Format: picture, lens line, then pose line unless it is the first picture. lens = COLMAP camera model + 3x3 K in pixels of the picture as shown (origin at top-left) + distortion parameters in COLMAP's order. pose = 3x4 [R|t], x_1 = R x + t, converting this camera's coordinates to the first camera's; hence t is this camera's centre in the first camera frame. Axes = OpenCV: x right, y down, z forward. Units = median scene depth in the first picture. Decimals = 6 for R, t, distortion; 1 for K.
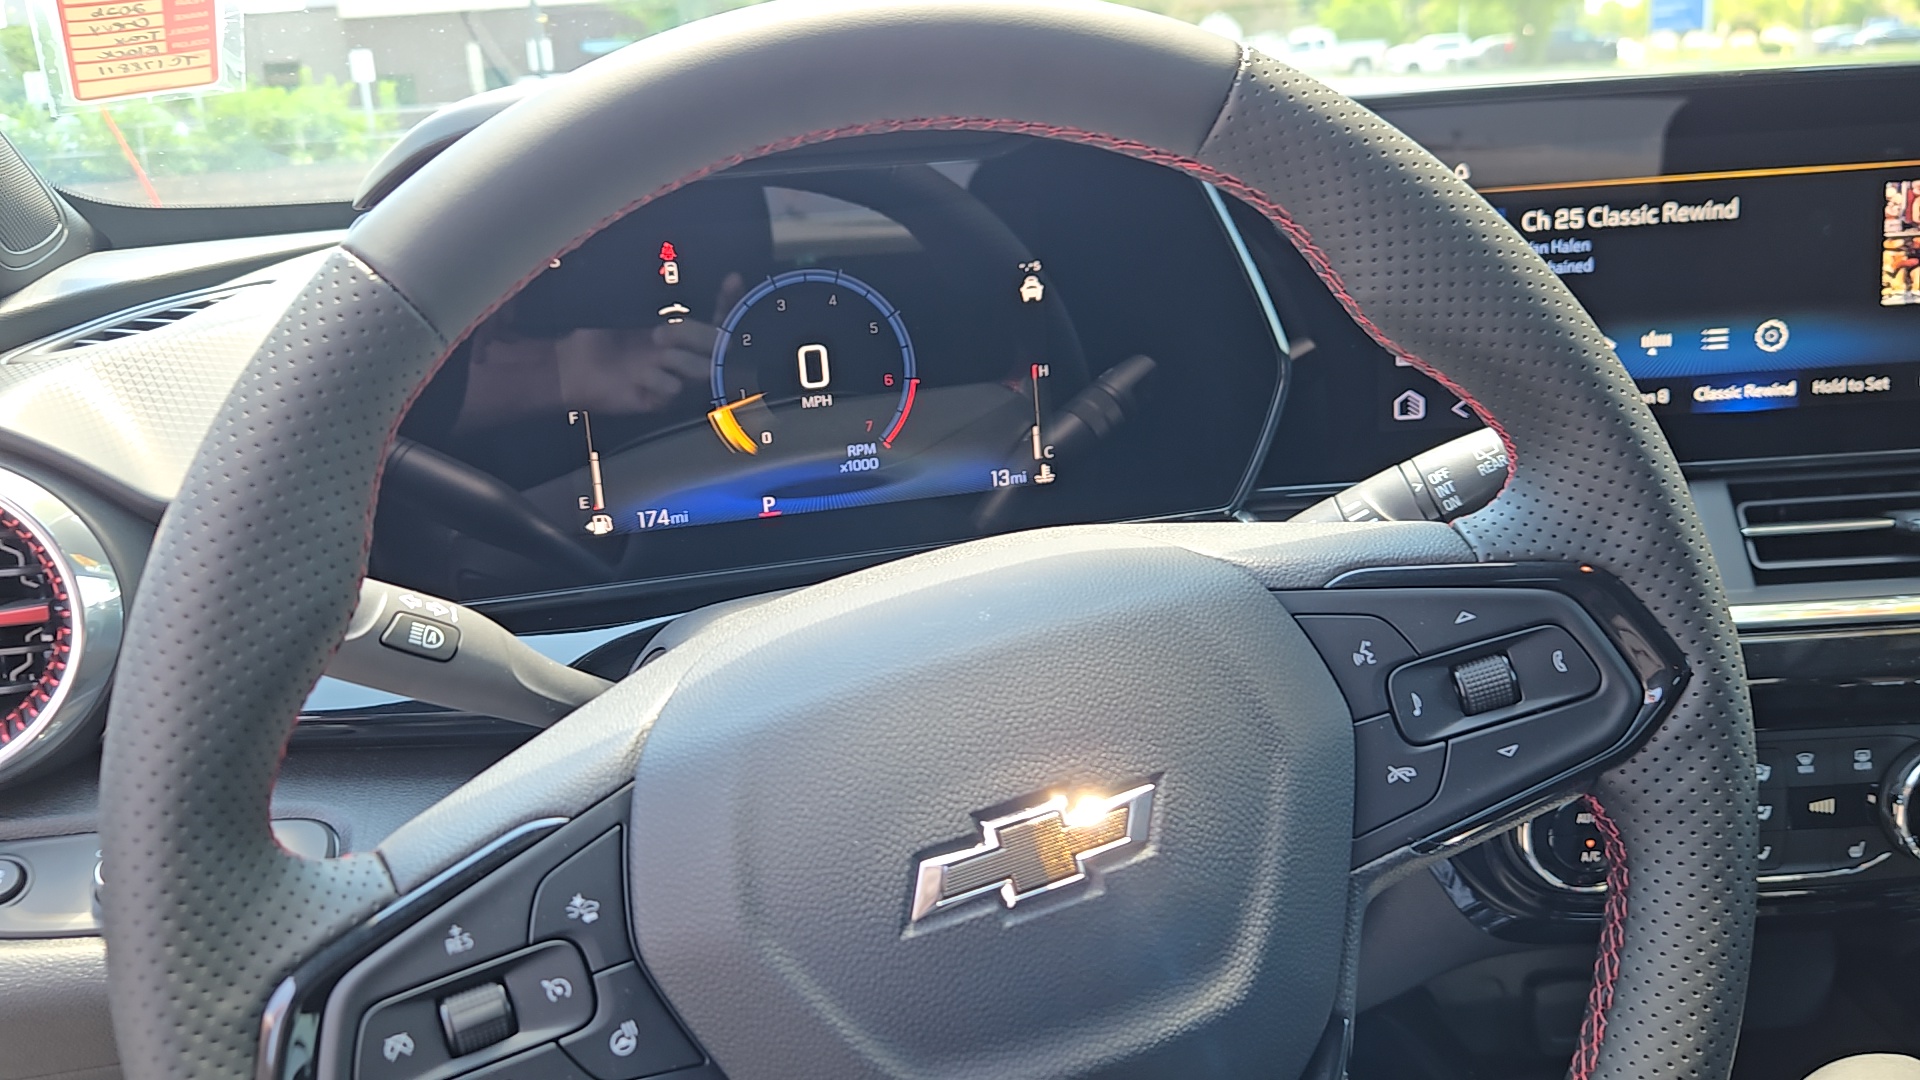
lens RADIAL K [[1624.5, 0, 955.5], [0, 1624.5, 530.9], [0, 0, 1]] dist [-0.000189, -0.007358]
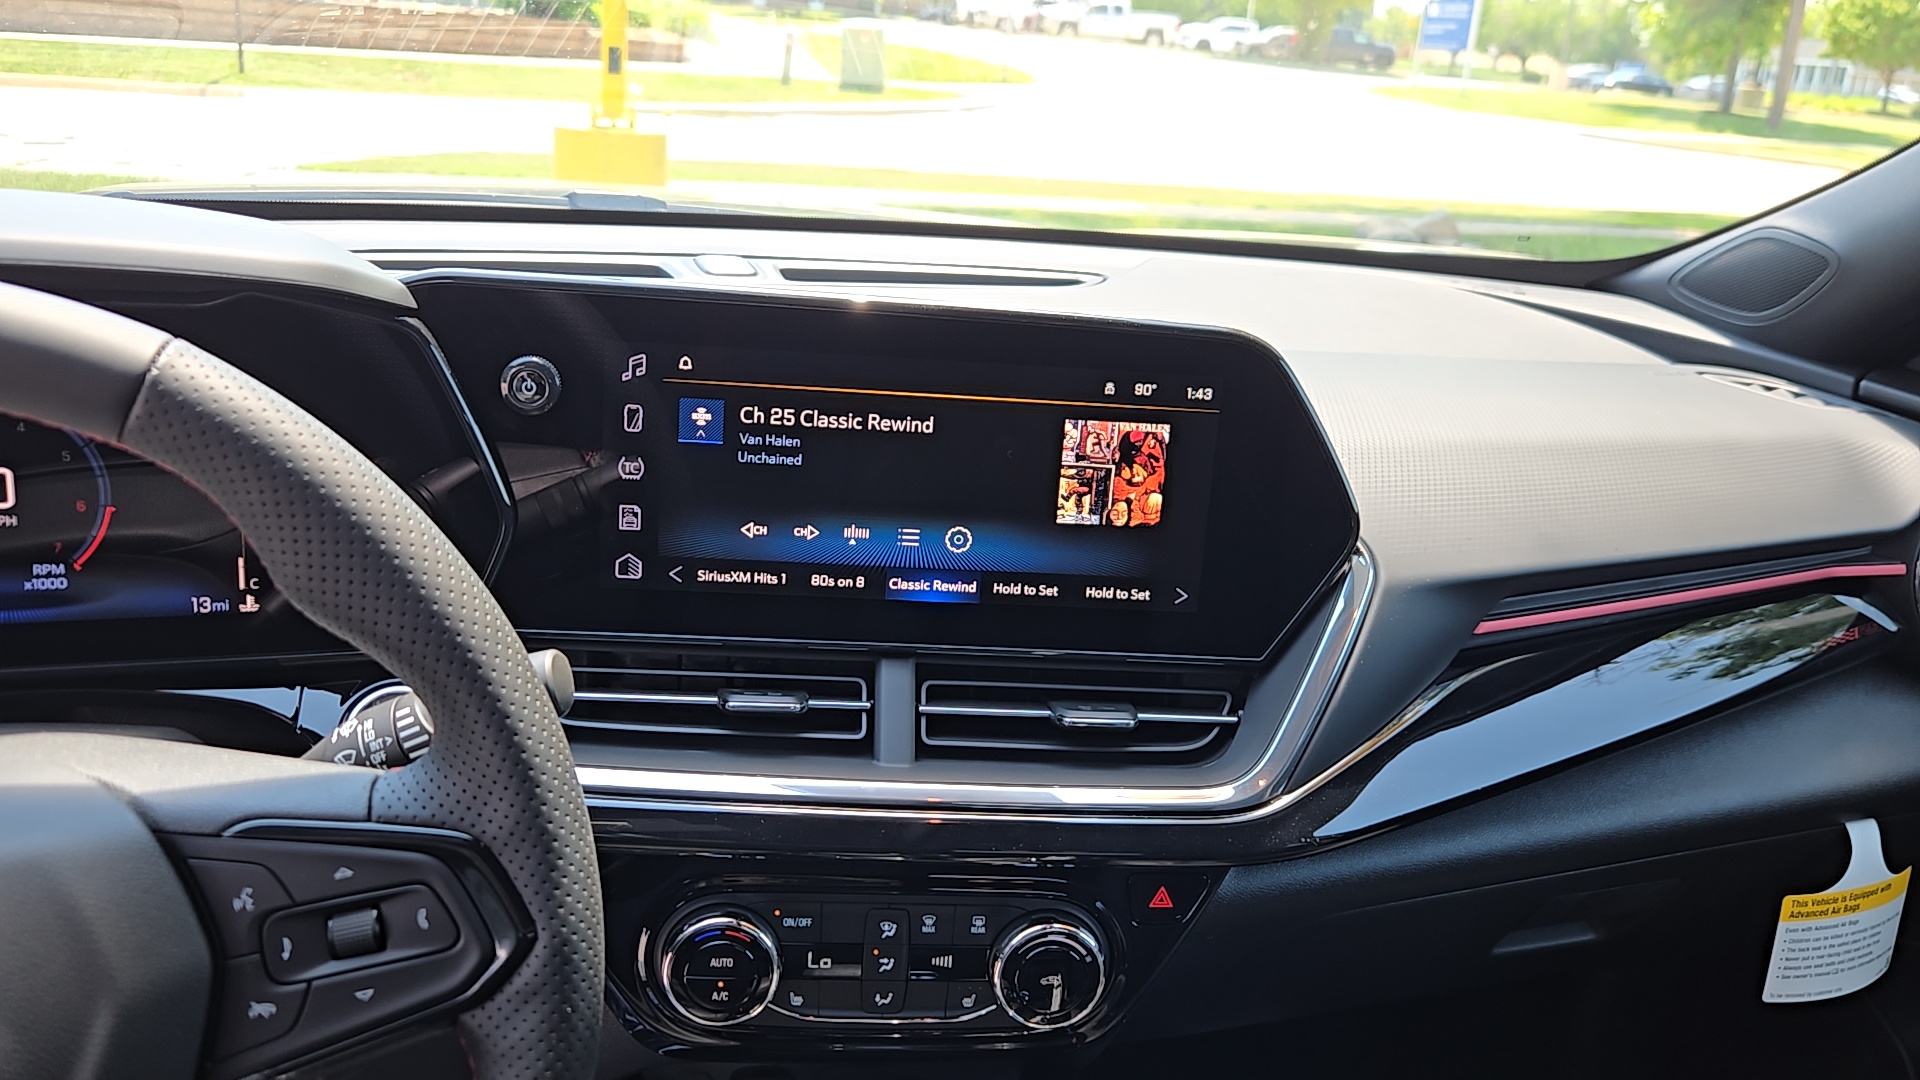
lens RADIAL K [[1613.5, 0, 953.0], [0, 1613.5, 535.7], [0, 0, 1]] dist [-0.000341, 0.002485]
pose [[0.982701, 0.104464, 0.152923, 0.351651], [-0.111957, 0.992858, 0.041210, -0.179656], [-0.147526, -0.057618, 0.987378, -0.100502]]
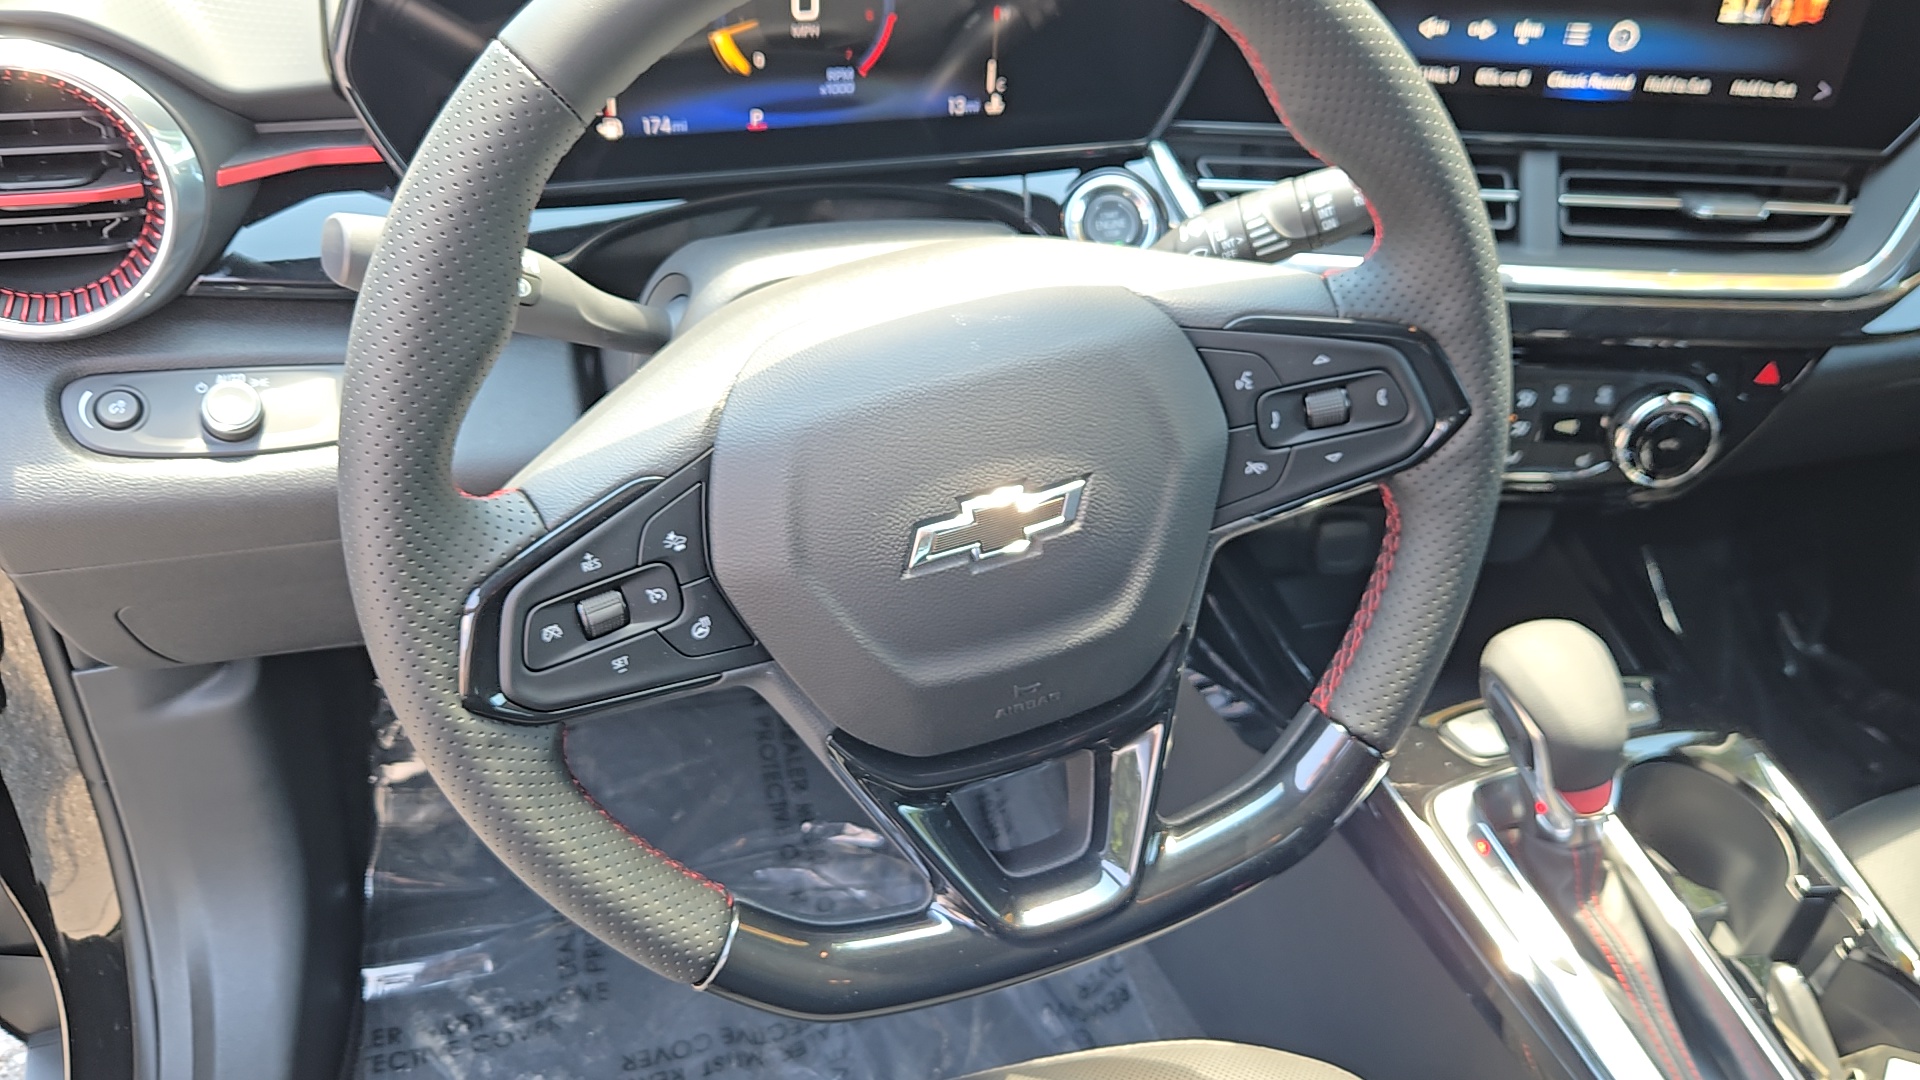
lens RADIAL K [[1632.6, 0, 954.2], [0, 1632.6, 528.4], [0, 0, 1]] dist [-0.005446, -0.007815]
pose [[0.991389, 0.065406, 0.113447, -0.088359], [-0.103394, 0.922608, 0.371623, -0.191716], [-0.080360, -0.380153, 0.921426, -0.184247]]
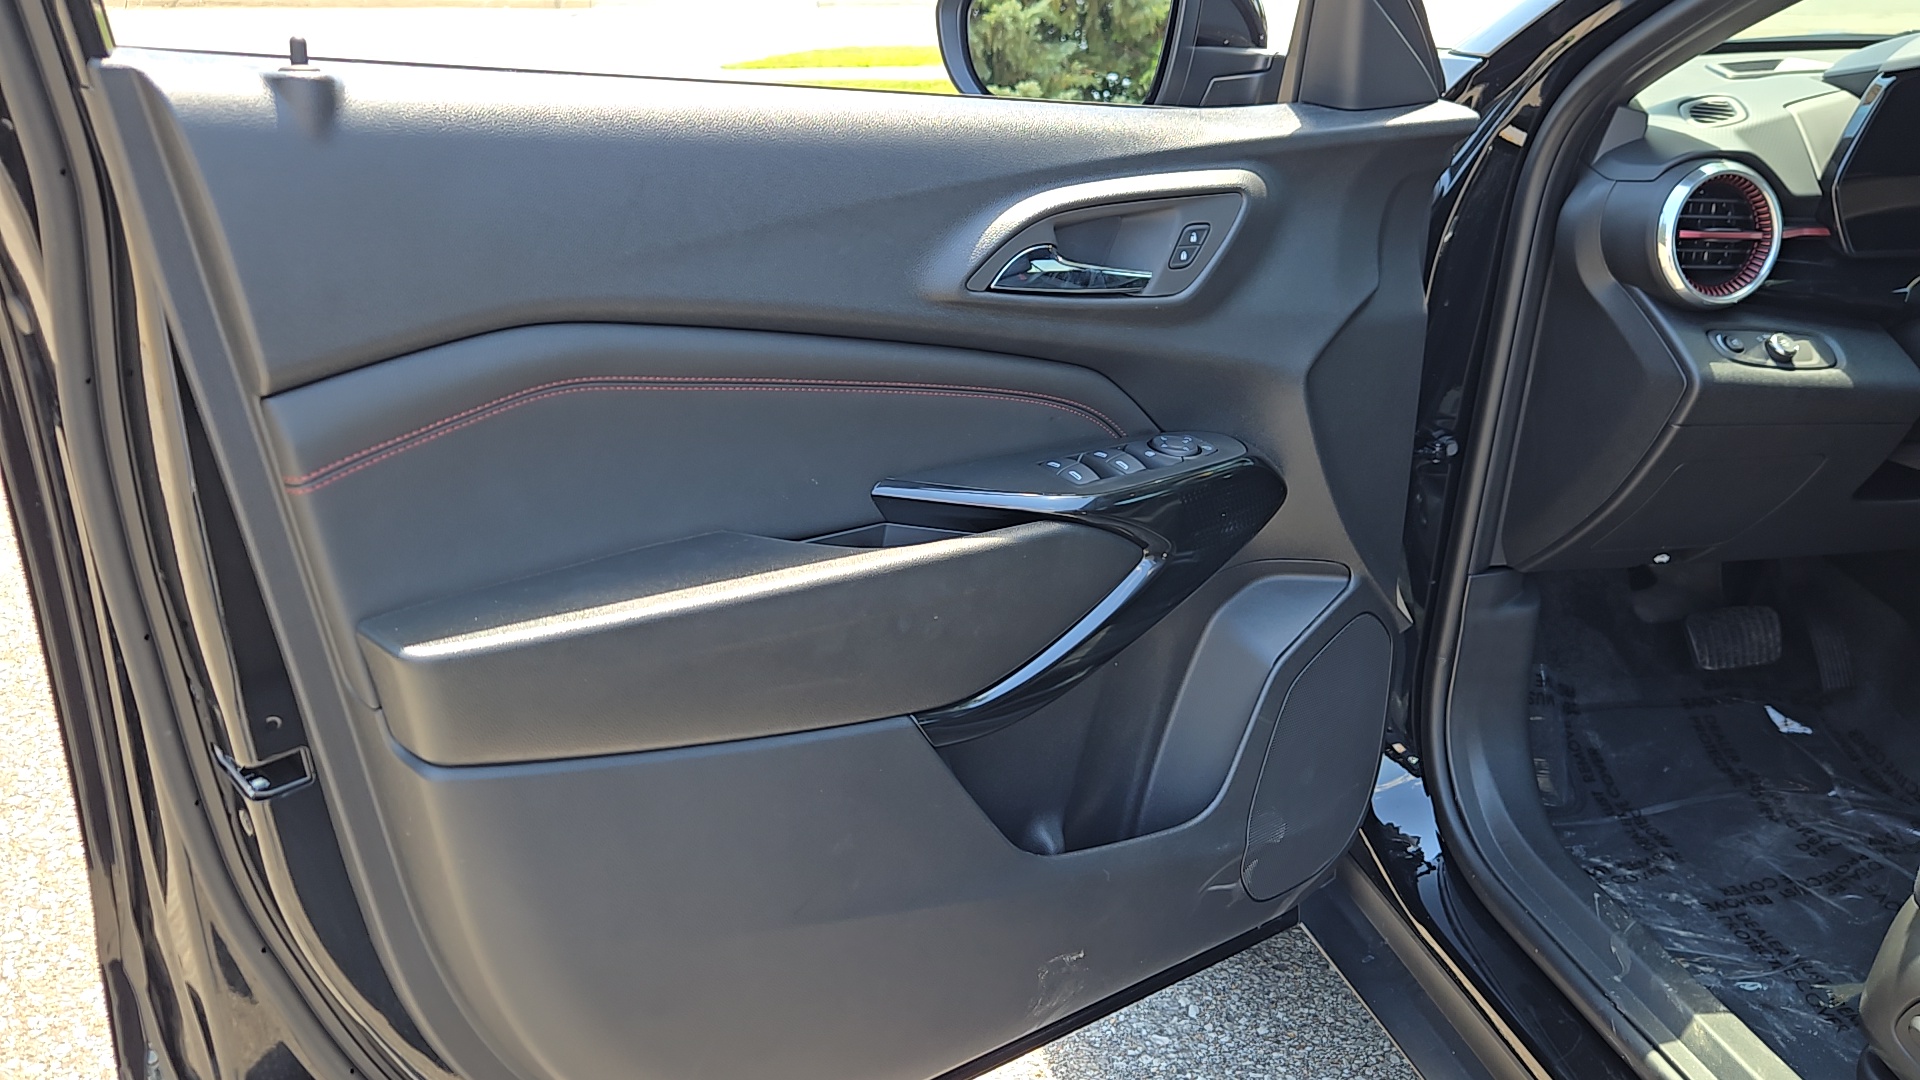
lens RADIAL K [[1600.3, 0, 960.0], [0, 1600.3, 540.0], [0, 0, 1]] dist [0.007047, 0.001467]
pose [[0.996002, 0.087603, 0.017503, -1.544480], [-0.089094, 0.988428, 0.122766, 0.277371], [-0.006546, -0.123835, 0.992281, -1.245398]]
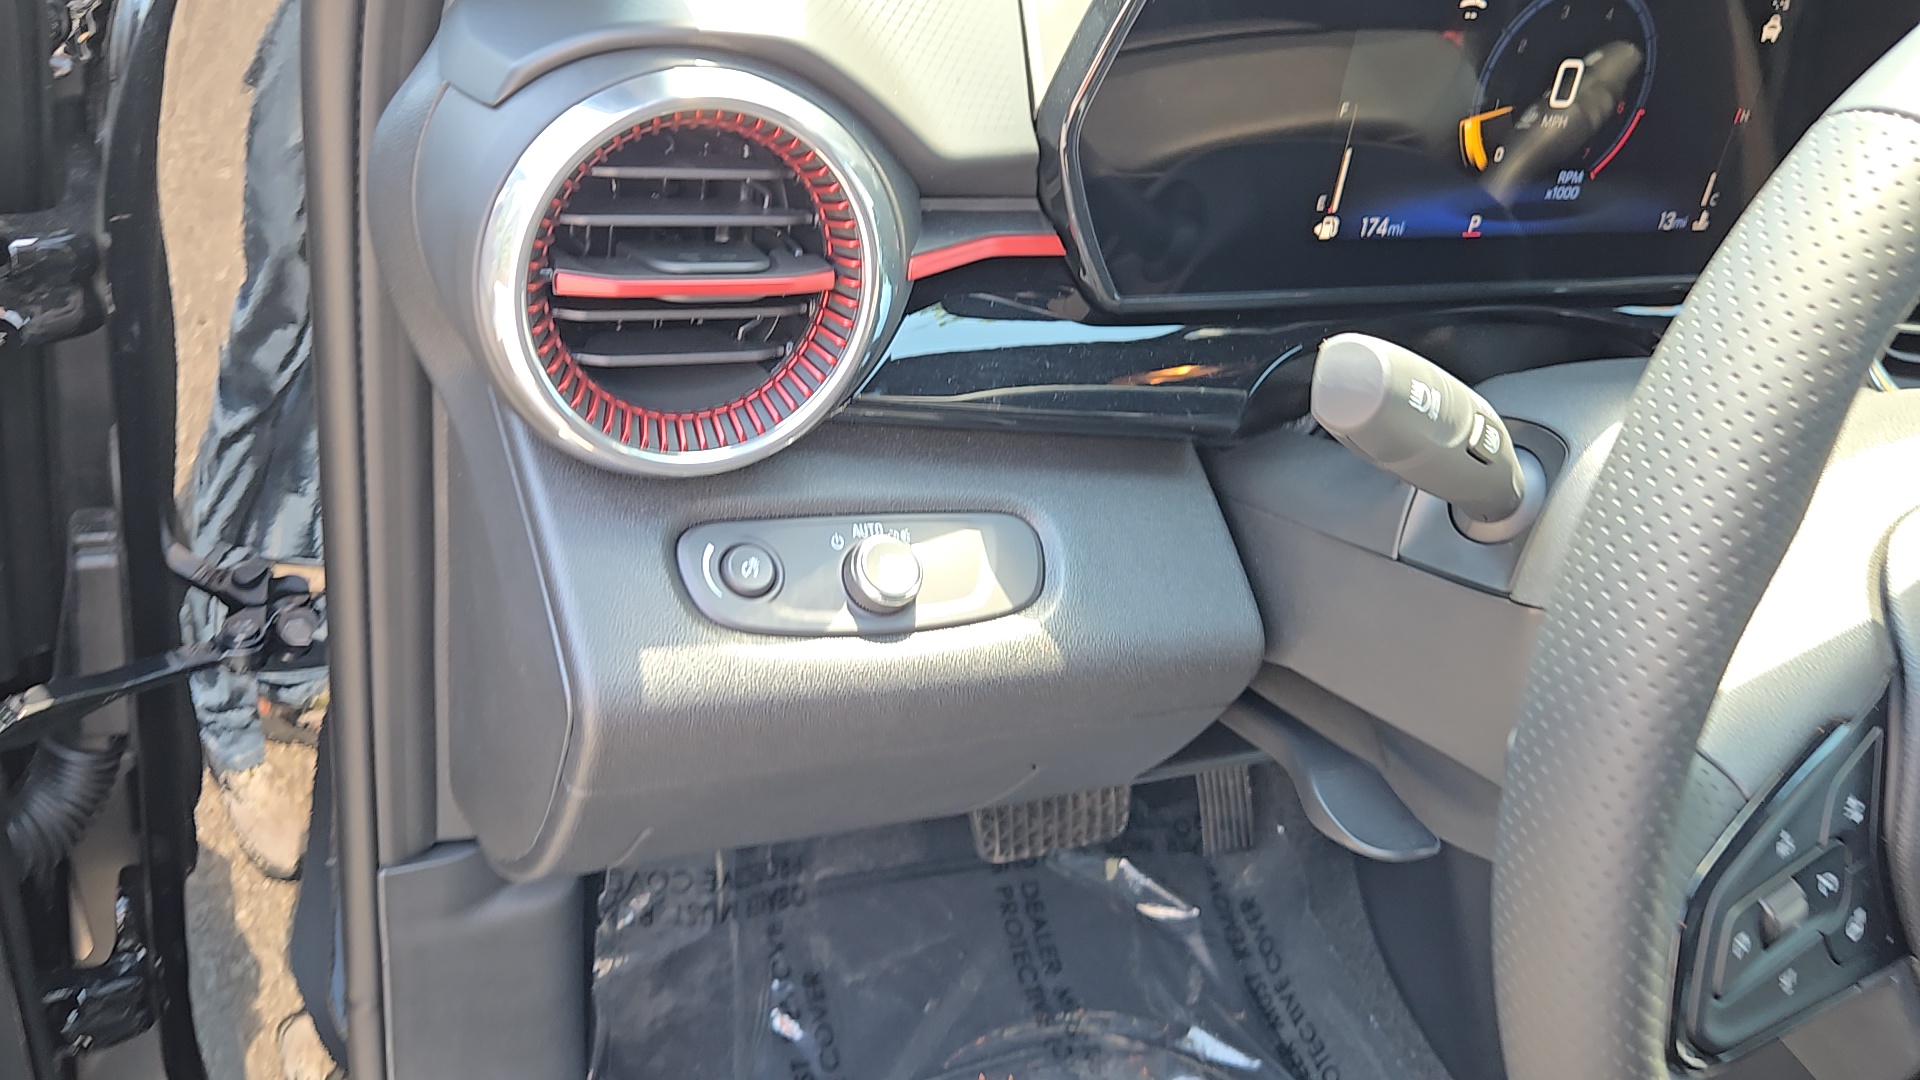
lens RADIAL K [[1624.5, 0, 955.5], [0, 1624.5, 530.9], [0, 0, 1]] dist [-0.000189, -0.007358]
pose [[0.968858, 0.098992, 0.226969, -0.598759], [-0.167071, 0.937869, 0.304121, -0.084893], [-0.182762, -0.332570, 0.925200, 0.130958]]
